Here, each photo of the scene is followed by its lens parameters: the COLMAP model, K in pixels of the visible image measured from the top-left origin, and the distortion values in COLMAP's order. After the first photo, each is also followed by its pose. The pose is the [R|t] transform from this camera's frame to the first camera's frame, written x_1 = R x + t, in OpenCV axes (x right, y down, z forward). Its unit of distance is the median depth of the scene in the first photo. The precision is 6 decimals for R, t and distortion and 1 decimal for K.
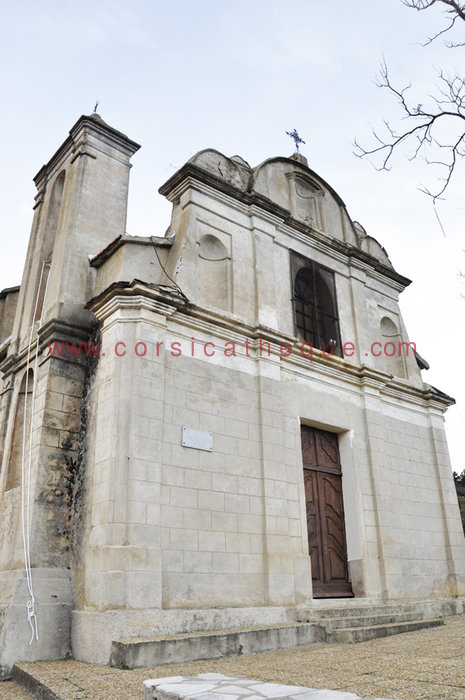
lens RADIAL K [[543.0, 0, 232.5], [0, 543.0, 350.0], [0, 0, 1]] dist [-0.149187, 0.092380]
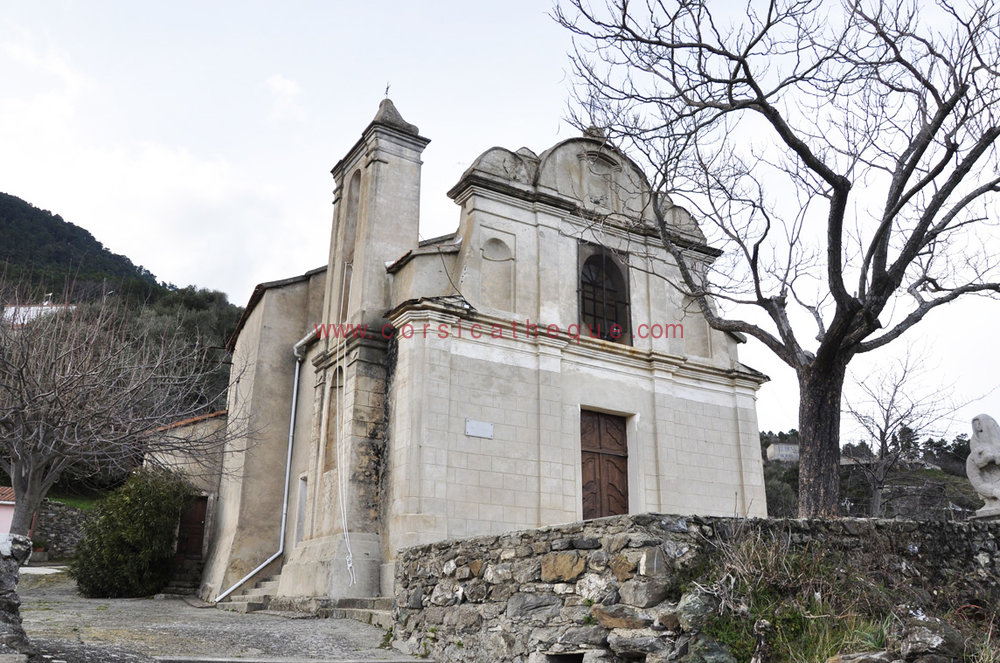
lens RADIAL K [[775.7, 0, 498.7], [0, 775.7, 320.6], [0, 0, 1]] dist [-0.149187, 0.092380]
pose [[0.988534, -0.025507, -0.148826, 0.197358], [0.035783, 0.997126, 0.066785, -0.154492], [0.146695, -0.071345, 0.986606, -0.550938]]
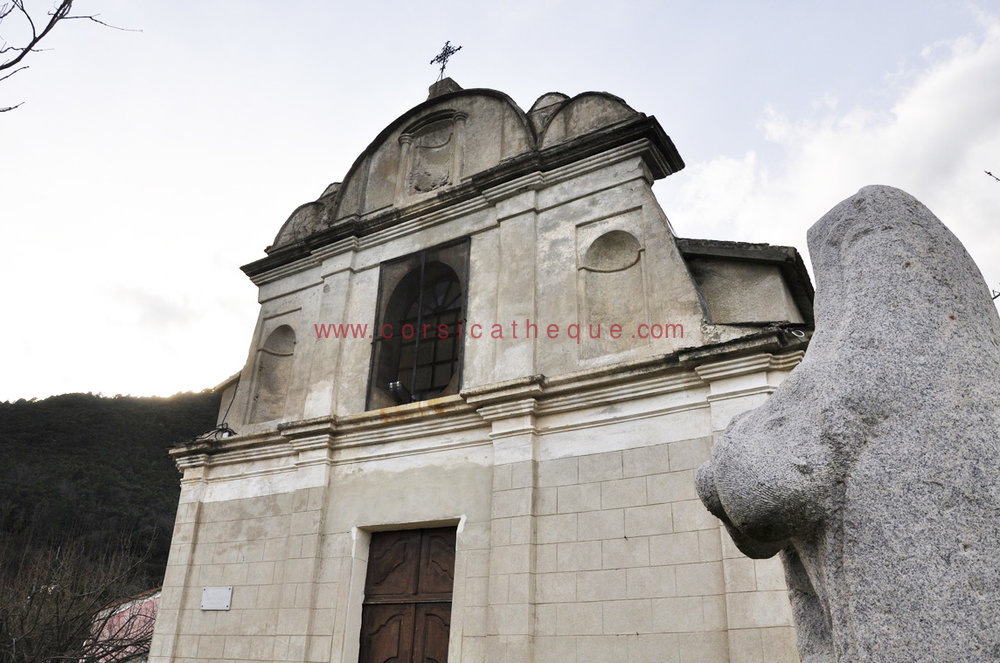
lens RADIAL K [[775.7, 0, 498.7], [0, 775.7, 320.6], [0, 0, 1]] dist [-0.149187, 0.092380]
pose [[0.346752, -0.403381, -0.846786, 1.065799], [0.358749, 0.891191, -0.277630, 0.218401], [0.866639, -0.207514, 0.453735, 0.776773]]
